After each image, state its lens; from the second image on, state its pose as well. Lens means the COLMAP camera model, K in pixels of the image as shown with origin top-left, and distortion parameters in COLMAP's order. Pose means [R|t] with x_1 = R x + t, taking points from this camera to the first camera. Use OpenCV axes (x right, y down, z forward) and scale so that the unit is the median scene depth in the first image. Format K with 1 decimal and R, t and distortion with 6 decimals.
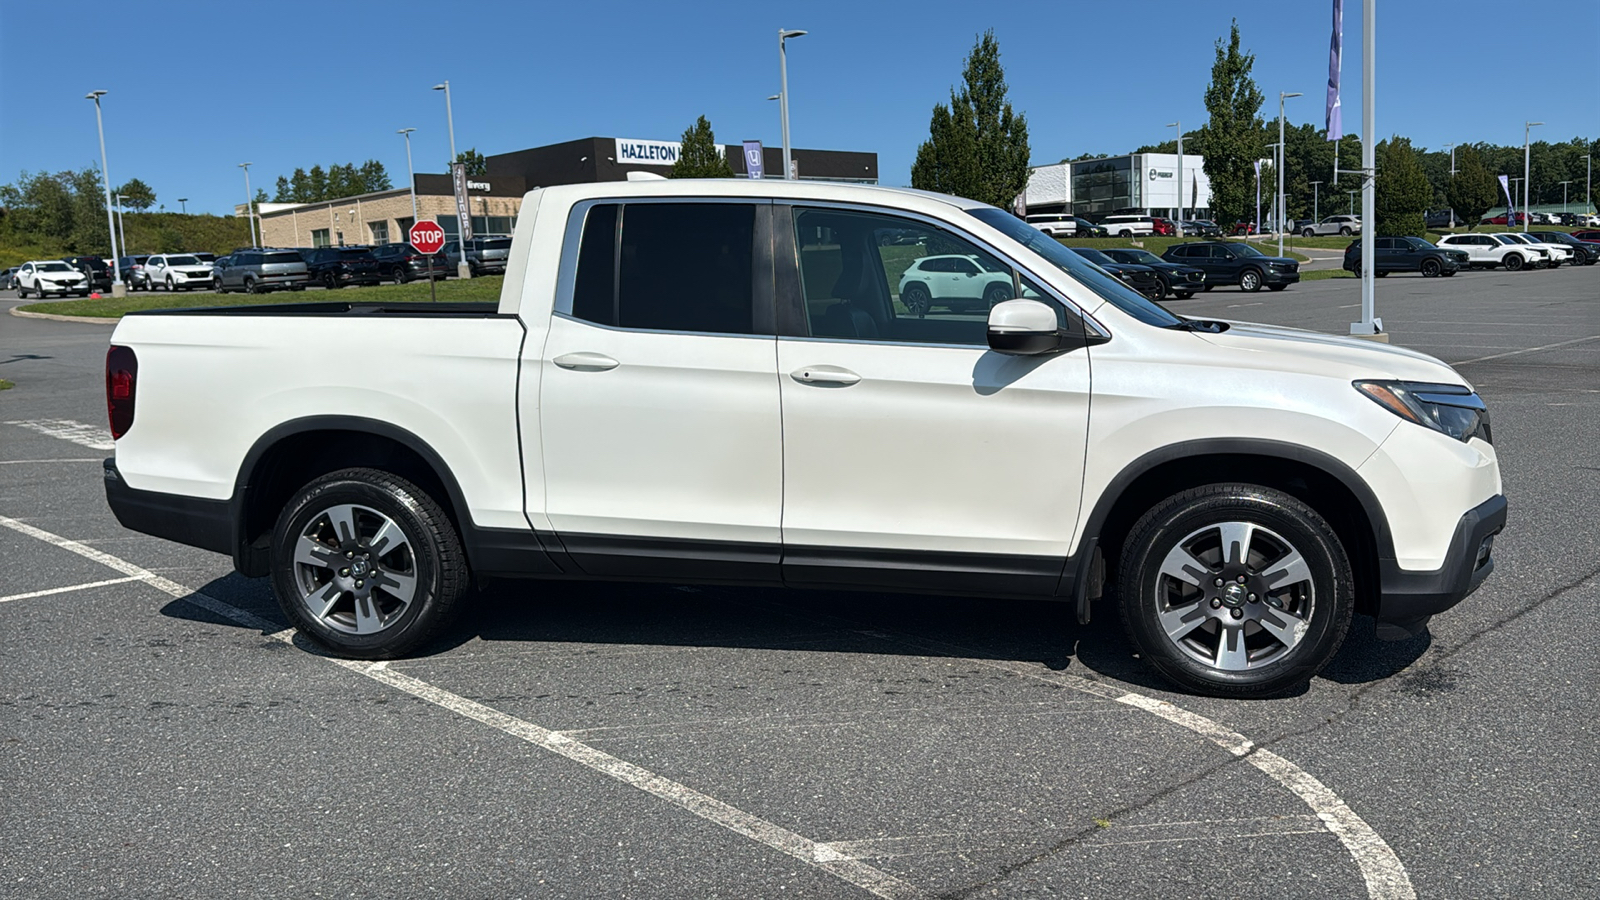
lens RADIAL K [[1357.8, 0, 844.0], [0, 1357.8, 481.2], [0, 0, 1]] dist [0.137221, -0.233118]
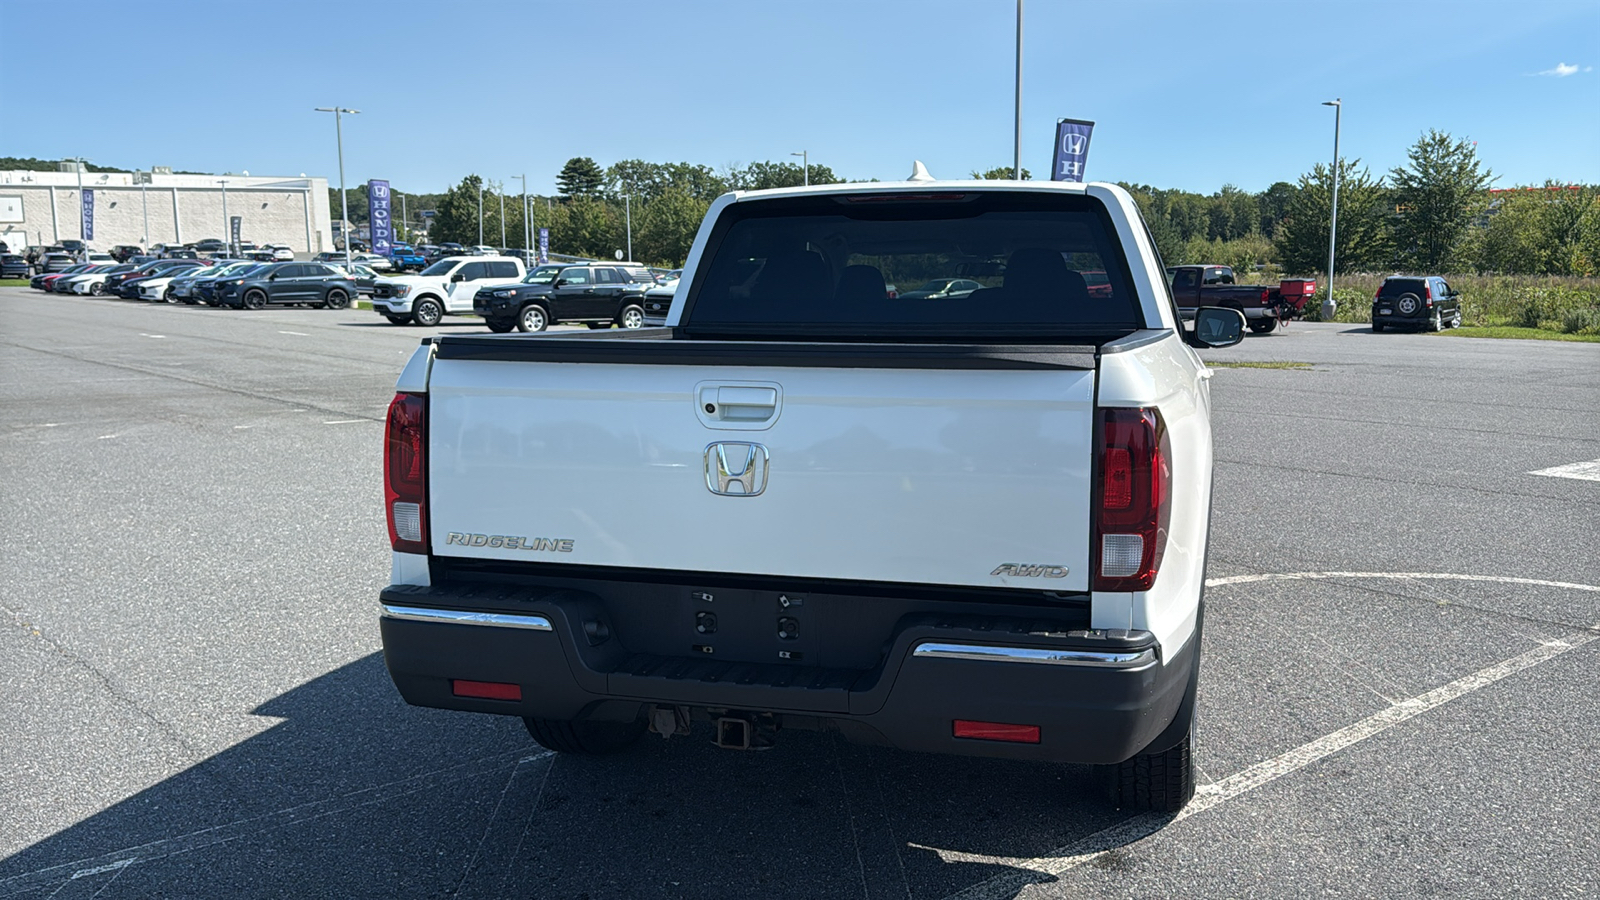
lens RADIAL K [[1357.8, 0, 838.9], [0, 1357.8, 462.9], [0, 0, 1]] dist [0.137221, -0.233118]
pose [[0.048997, -0.111977, 0.992502, -1.117008], [0.152320, 0.982910, 0.103375, -0.158475], [-0.987116, 0.146113, 0.065216, 1.154118]]
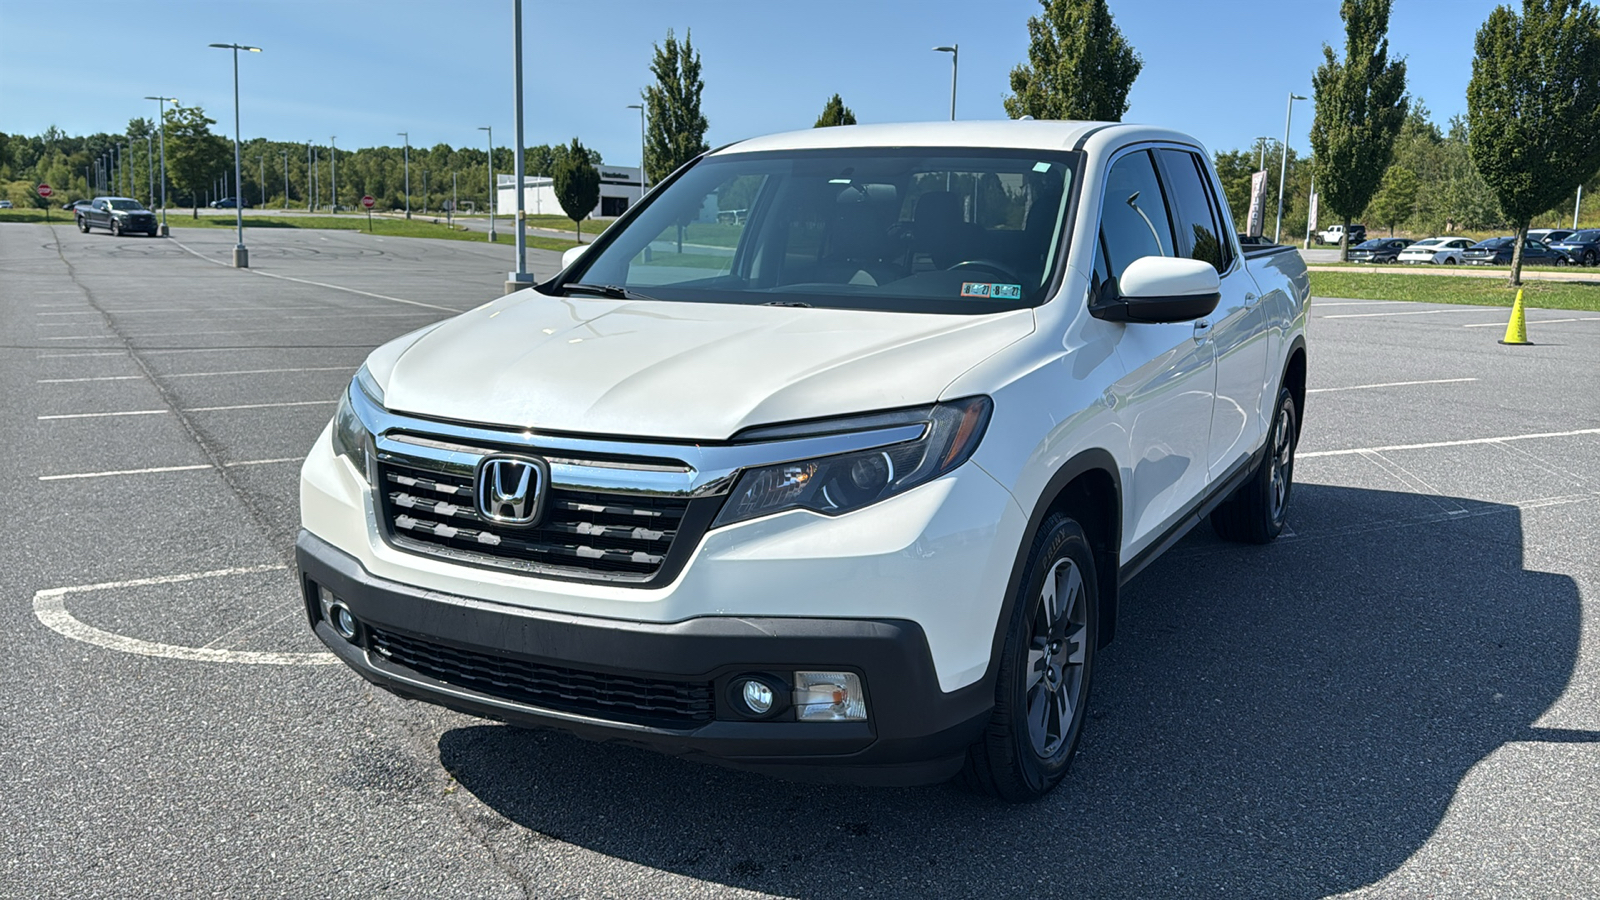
lens RADIAL K [[1358.2, 0, 835.4], [0, 1358.2, 467.1], [0, 0, 1]] dist [0.134457, -0.224684]
pose [[-0.257856, 0.186594, -0.947994, 0.987337], [-0.153938, 0.960707, 0.230968, -0.214148], [0.953841, 0.205488, -0.219000, 1.284992]]
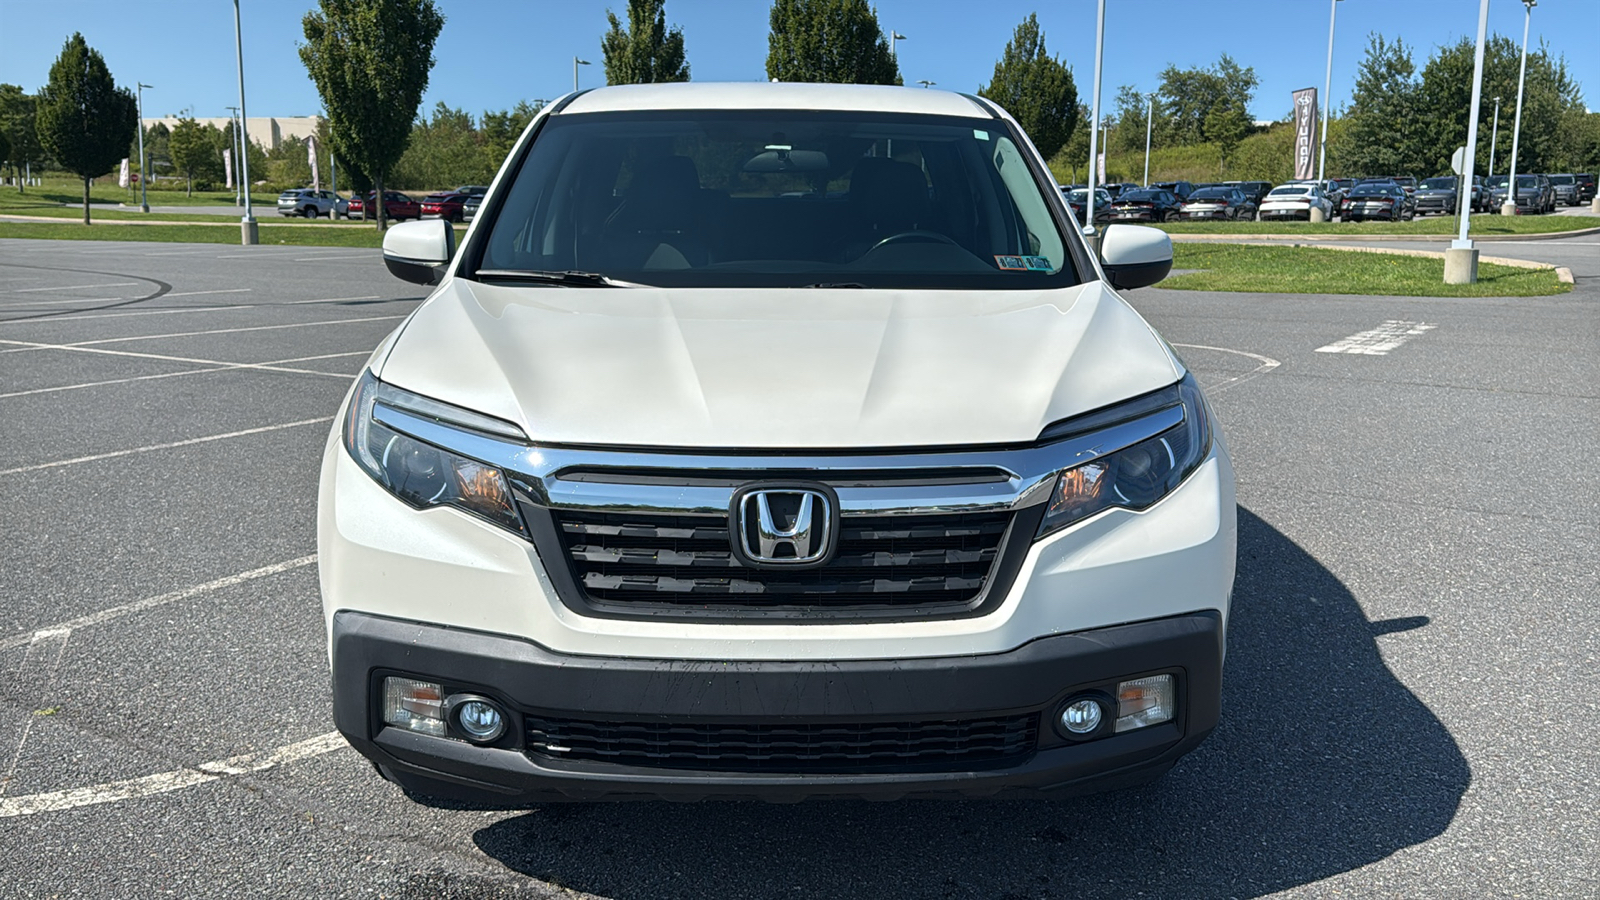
lens RADIAL K [[1357.8, 0, 803.9], [0, 1357.8, 469.8], [0, 0, 1]] dist [0.137221, -0.233118]
pose [[0.234402, 0.216123, -0.947811, 0.926491], [-0.158269, 0.970451, 0.182144, -0.156462], [0.959170, 0.107314, 0.261681, 0.903150]]
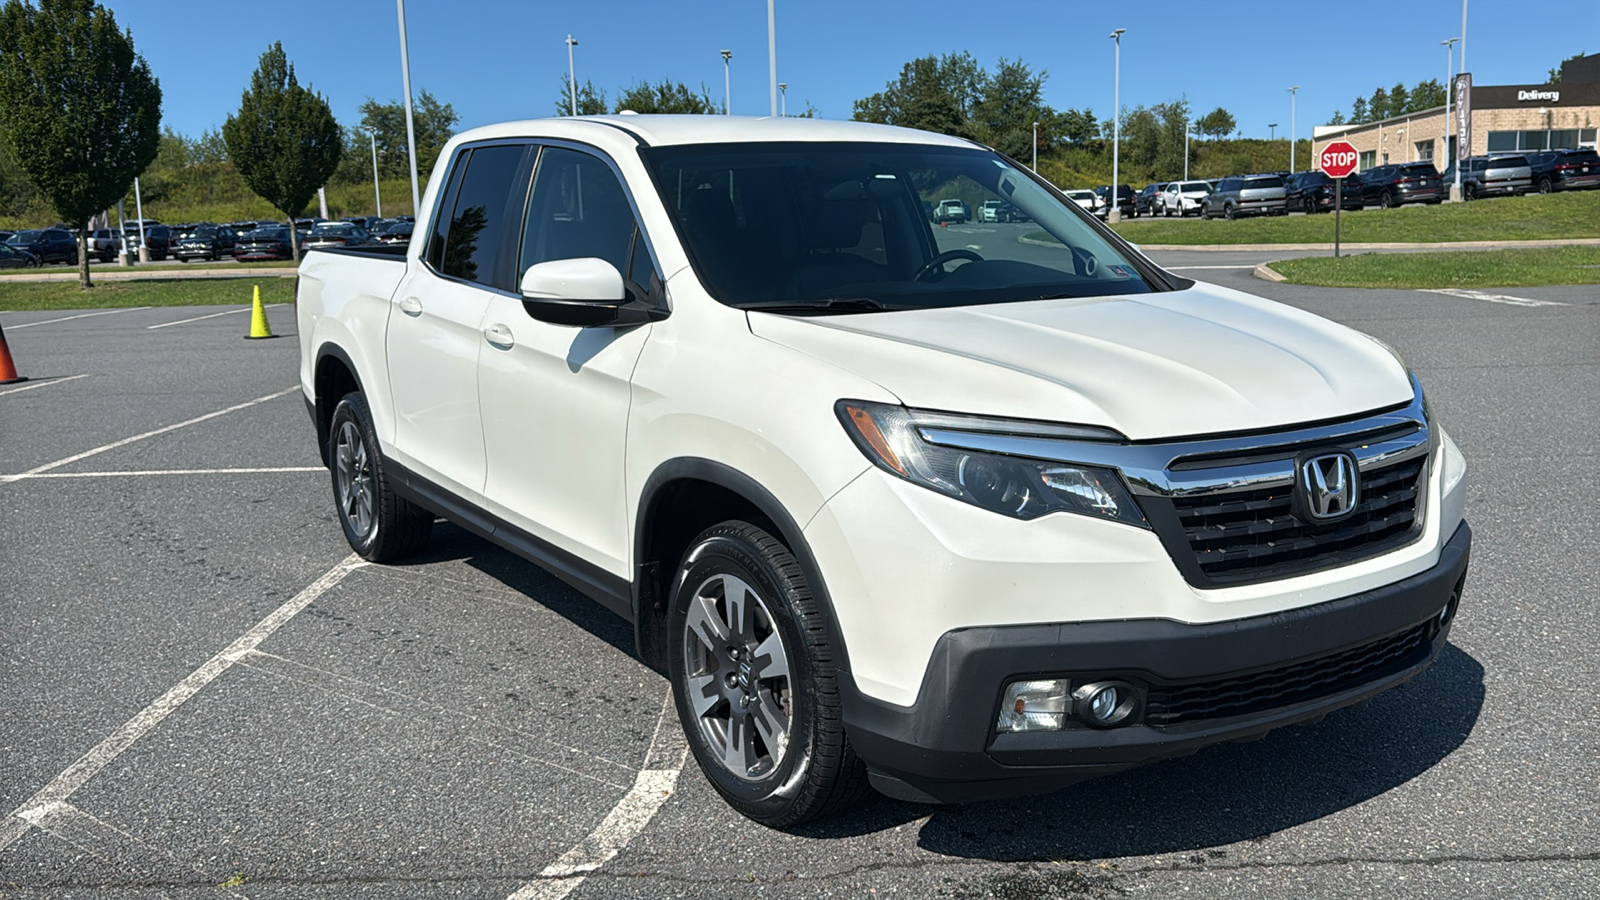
lens RADIAL K [[1357.8, 0, 792.7], [0, 1357.8, 477.7], [0, 0, 1]] dist [0.137221, -0.233118]
pose [[0.710437, 0.137503, -0.690198, 0.710568], [-0.101553, 0.990493, 0.092798, -0.082053], [0.696396, 0.004165, 0.717646, 0.447278]]
